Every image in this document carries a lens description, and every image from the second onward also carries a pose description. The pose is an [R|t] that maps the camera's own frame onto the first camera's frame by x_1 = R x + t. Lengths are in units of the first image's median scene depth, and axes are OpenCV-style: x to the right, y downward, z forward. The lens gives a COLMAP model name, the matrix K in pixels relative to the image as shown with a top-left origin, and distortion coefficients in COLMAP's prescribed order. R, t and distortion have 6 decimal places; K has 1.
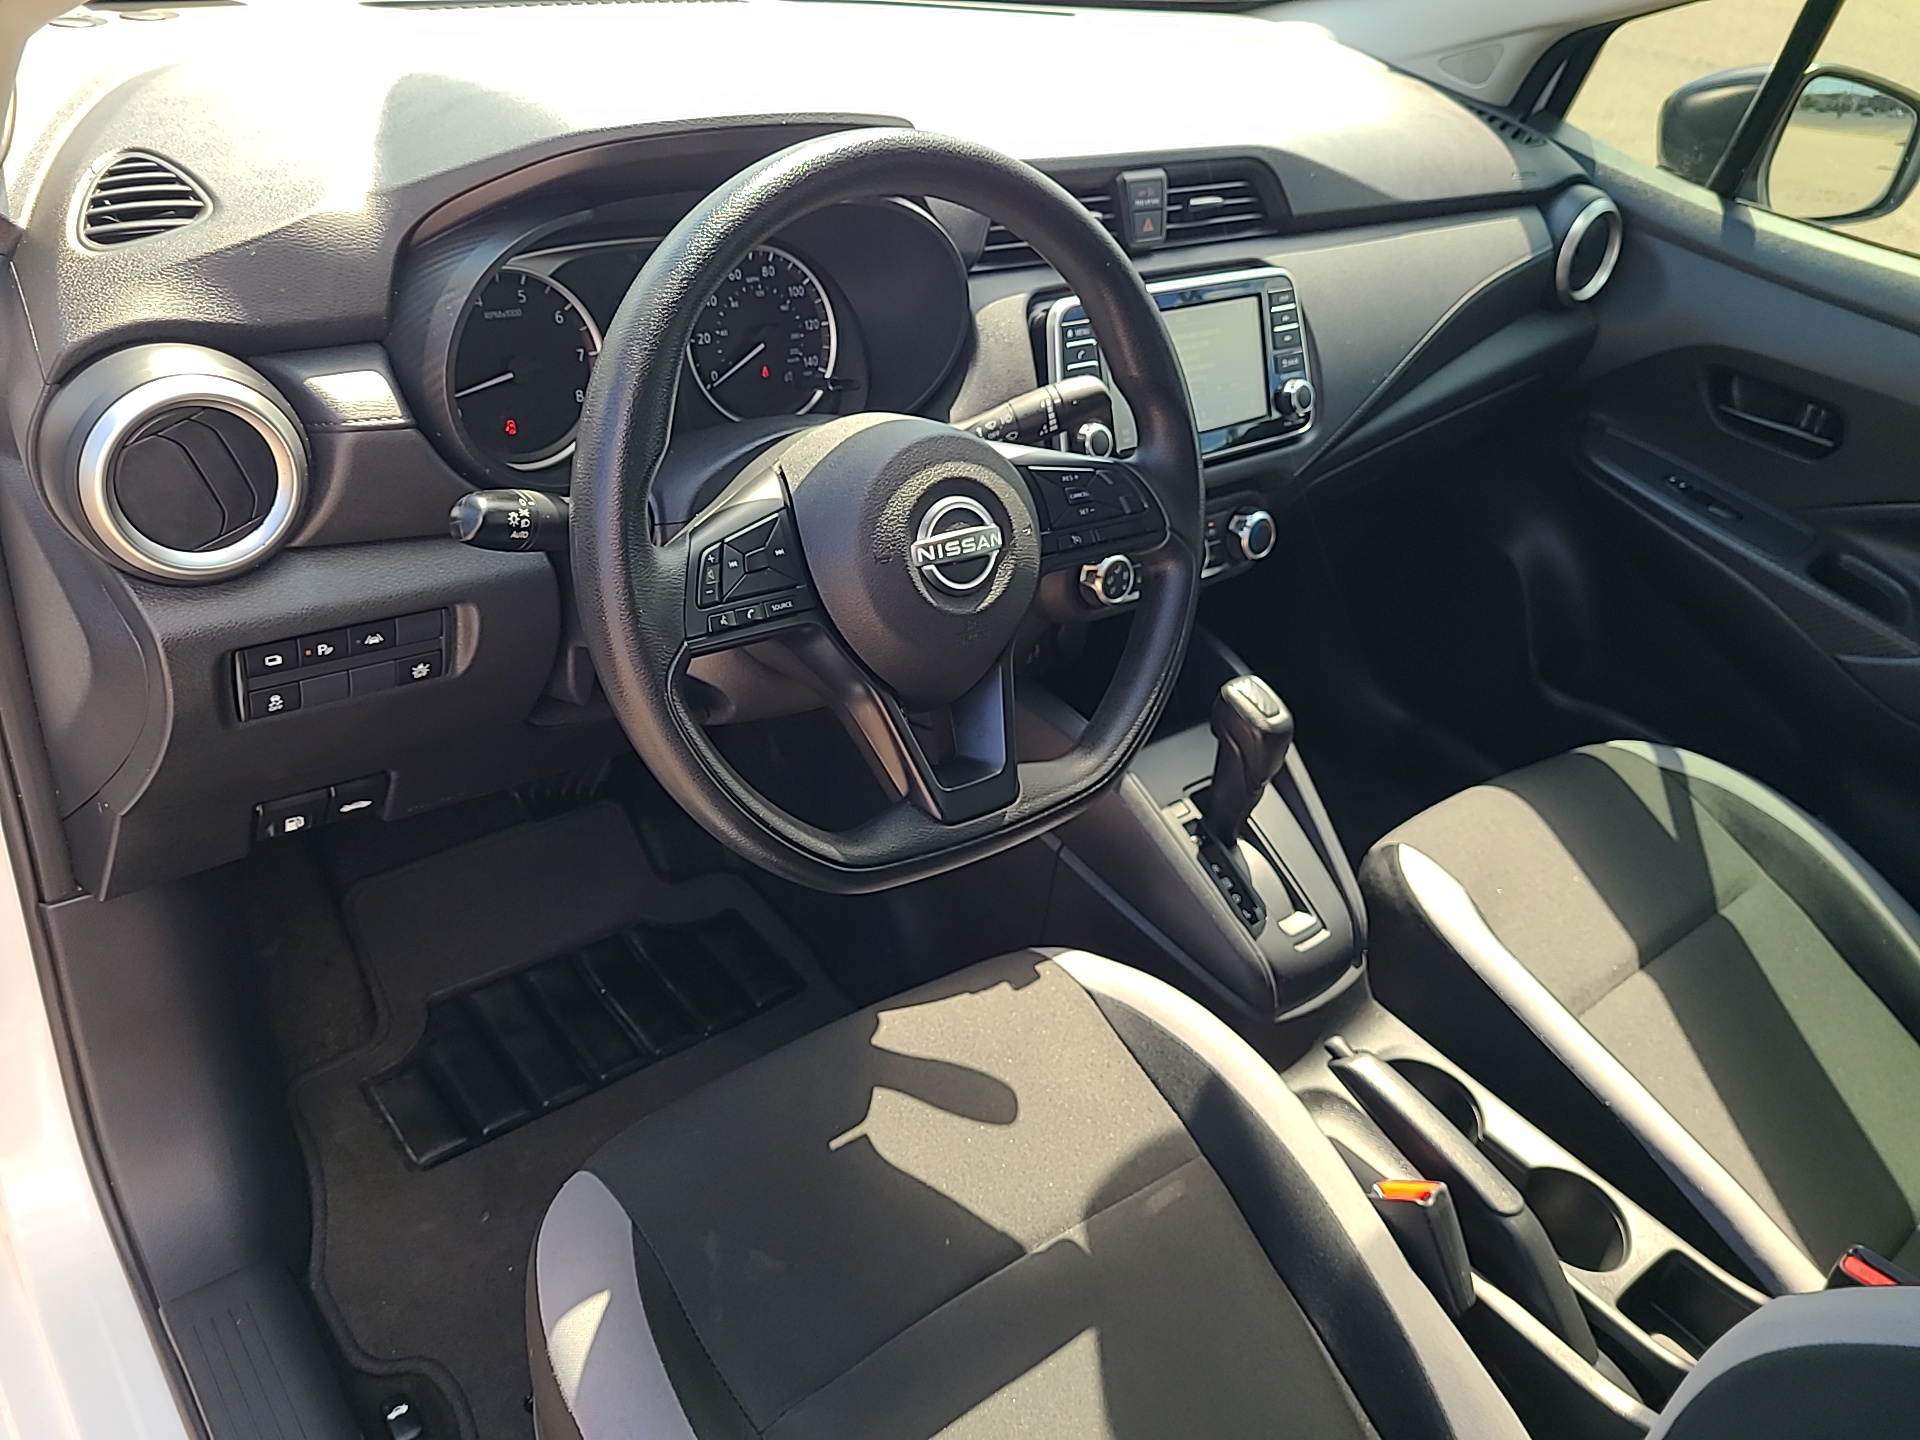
lens RADIAL K [[1471.3, 0, 948.3], [0, 1471.3, 762.4], [0, 0, 1]] dist [0.006312, 0.002644]
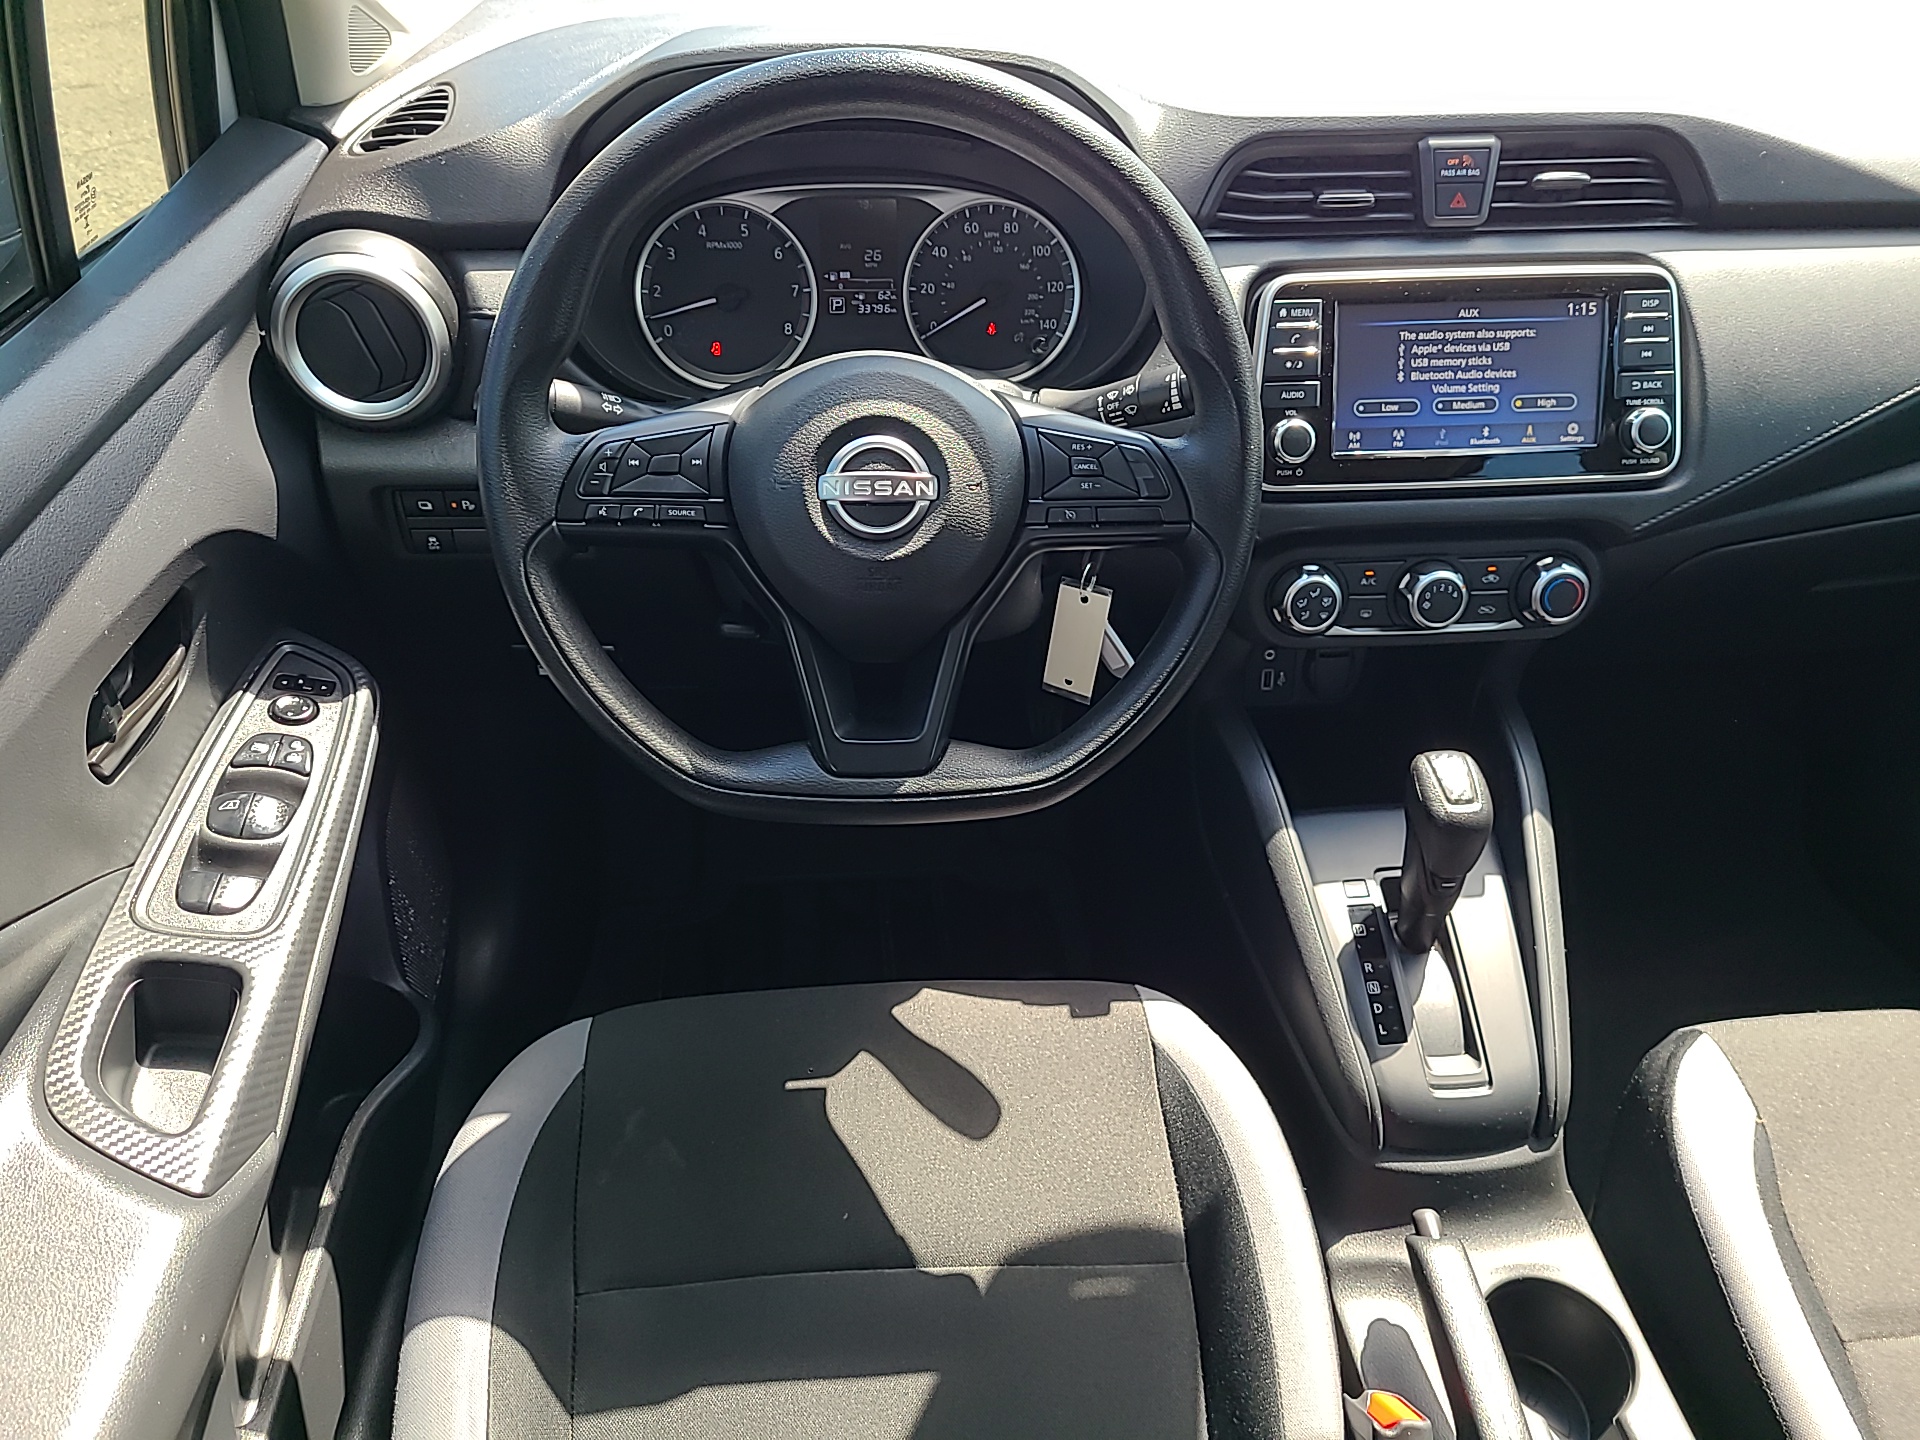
lens RADIAL K [[1471.3, 0, 948.3], [0, 1471.3, 762.4], [0, 0, 1]] dist [0.006312, 0.002644]
pose [[0.818043, 0.234885, -0.525010, 0.447350], [-0.247387, 0.967752, 0.047499, -0.024087], [0.519236, 0.091024, 0.849770, 0.175286]]
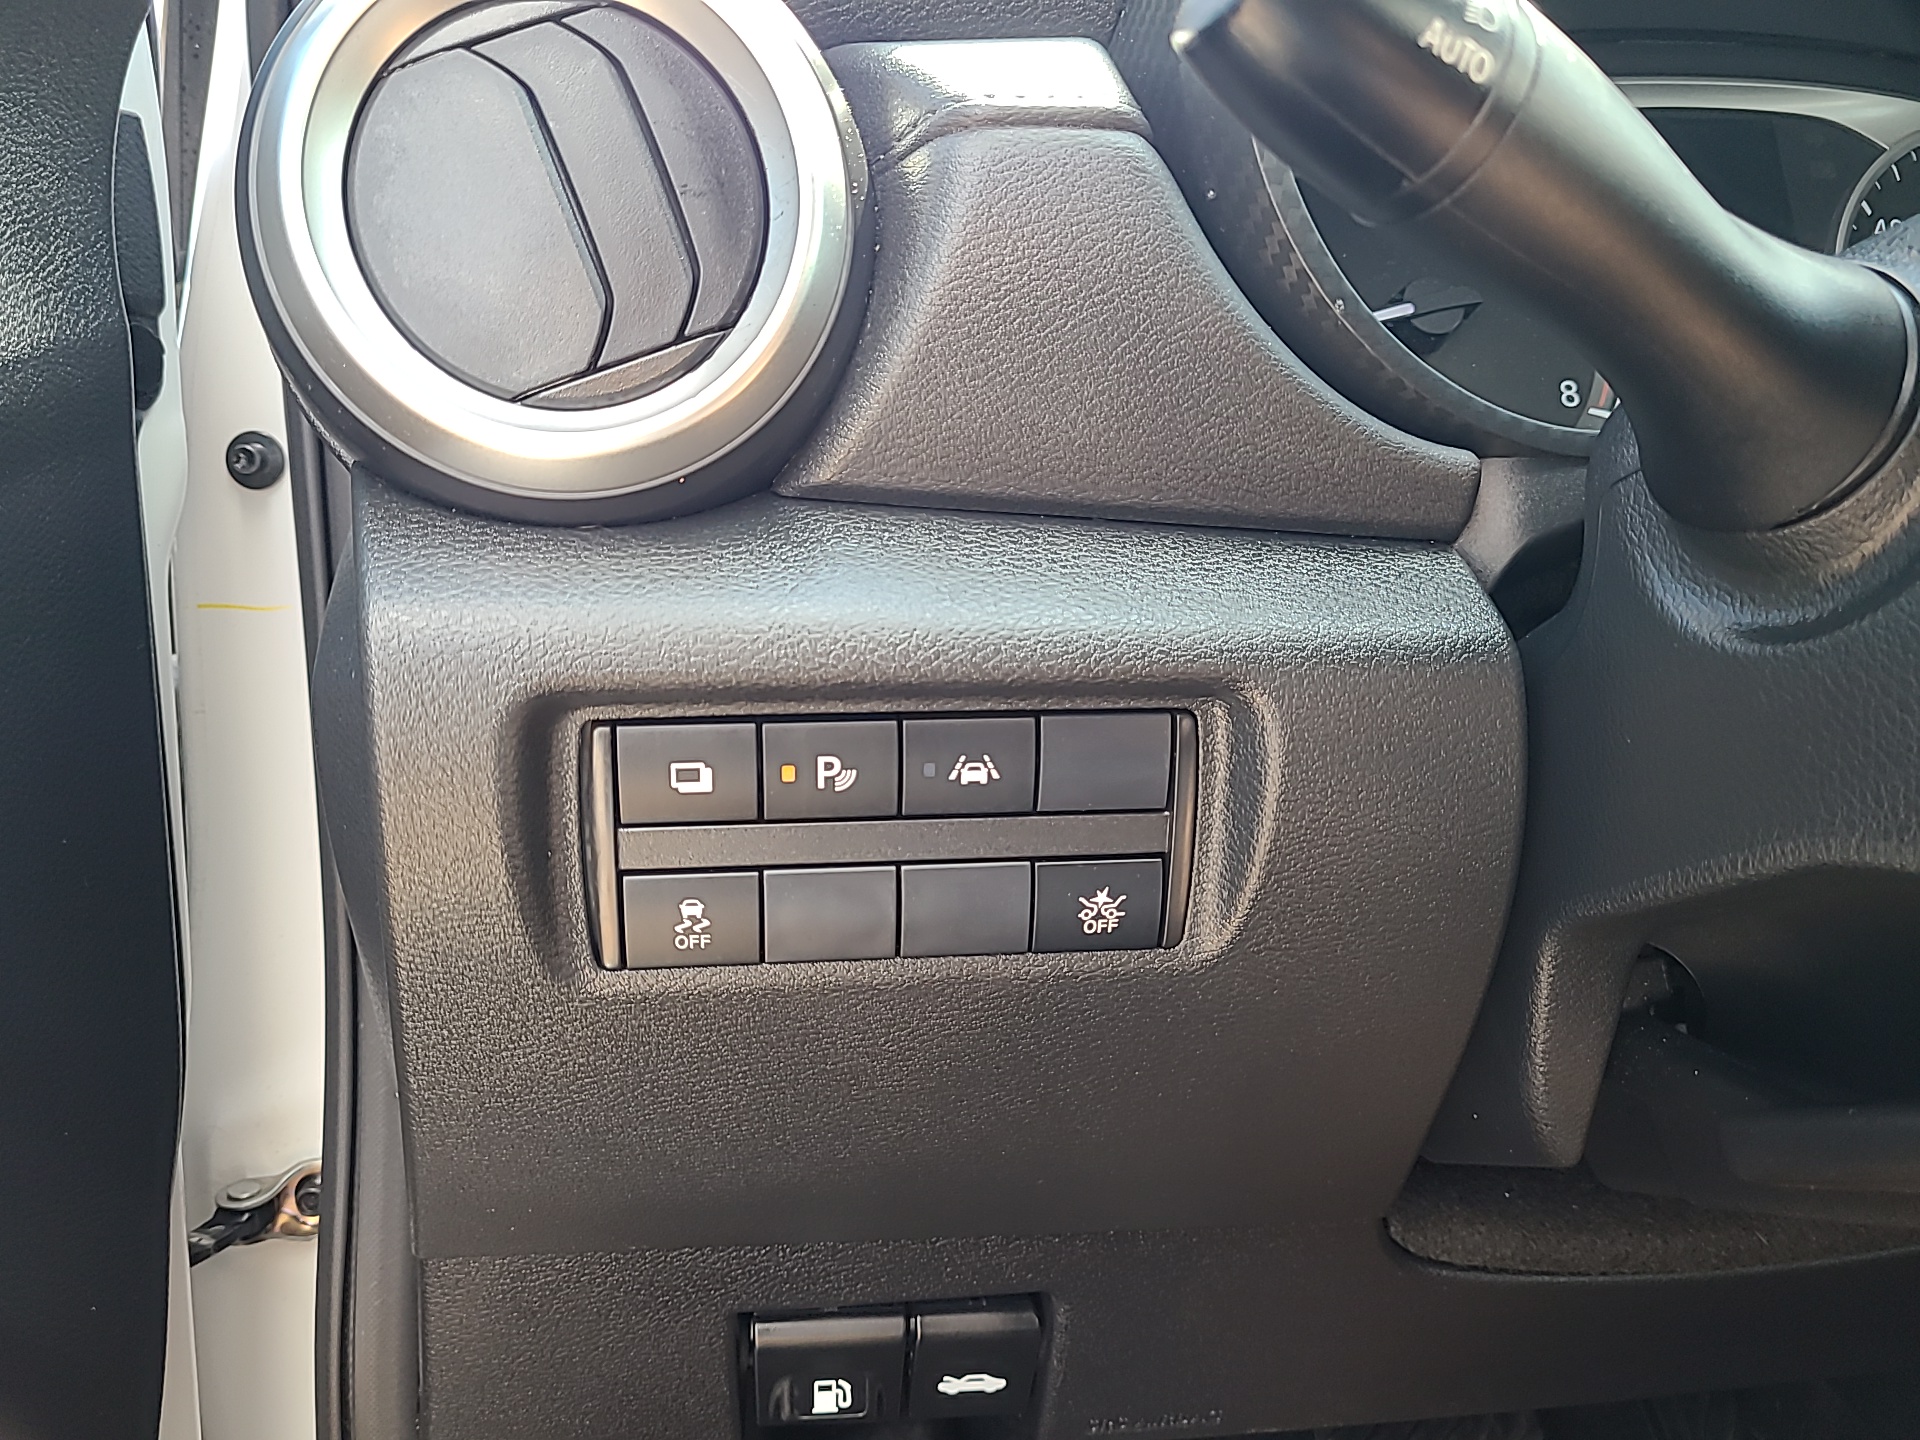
lens RADIAL K [[1471.3, 0, 948.3], [0, 1471.3, 762.4], [0, 0, 1]] dist [0.006312, 0.002644]
pose [[0.848664, -0.057479, -0.525801, -0.175494], [-0.194532, 0.890486, -0.411329, 0.046577], [0.491861, 0.451365, 0.744542, 0.605500]]
